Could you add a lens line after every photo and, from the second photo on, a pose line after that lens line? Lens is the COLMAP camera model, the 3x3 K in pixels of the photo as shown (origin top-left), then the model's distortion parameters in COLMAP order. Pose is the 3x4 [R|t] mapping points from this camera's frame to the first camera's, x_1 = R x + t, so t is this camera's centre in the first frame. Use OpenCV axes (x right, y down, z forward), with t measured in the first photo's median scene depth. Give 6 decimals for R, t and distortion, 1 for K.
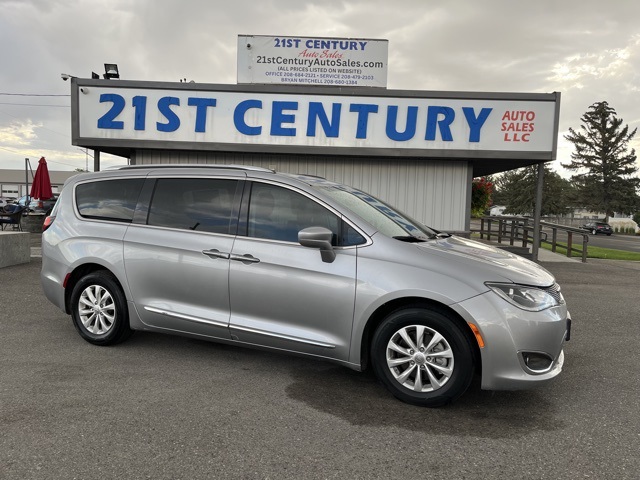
lens RADIAL K [[485.5, 0, 324.9], [0, 485.5, 239.6], [0, 0, 1]] dist [0.076069, -0.114662]
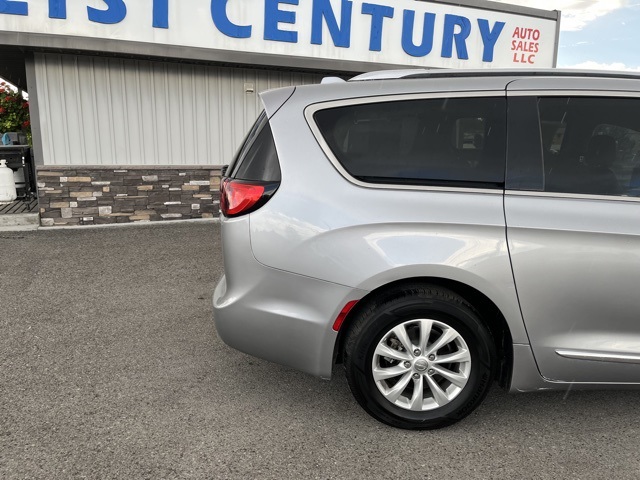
lens RADIAL K [[482.3, 0, 317.0], [0, 482.3, 240.1], [0, 0, 1]] dist [0.077613, -0.105959]
pose [[0.914837, -0.100037, 0.391237, -0.351256], [0.042269, 0.987230, 0.153591, -0.030590], [-0.401606, -0.123974, 0.907383, 0.286607]]
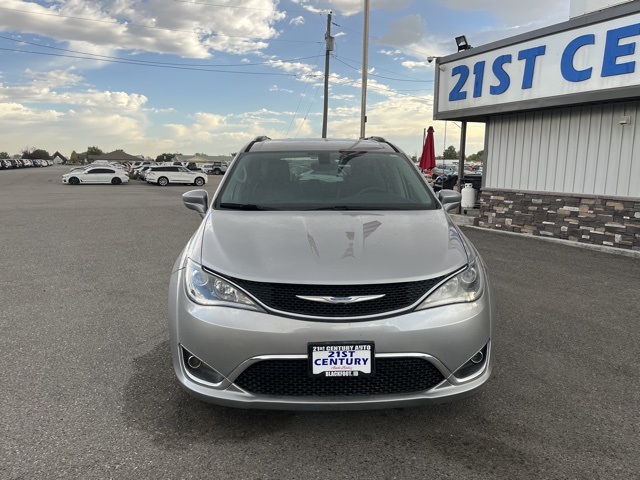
lens RADIAL K [[482.3, 0, 317.0], [0, 482.3, 240.1], [0, 0, 1]] dist [0.077613, -0.105959]
pose [[0.436607, 0.112060, -0.892646, 0.399657], [-0.055465, 0.993678, 0.097614, -0.013822], [0.897941, 0.006892, 0.440062, 0.277995]]
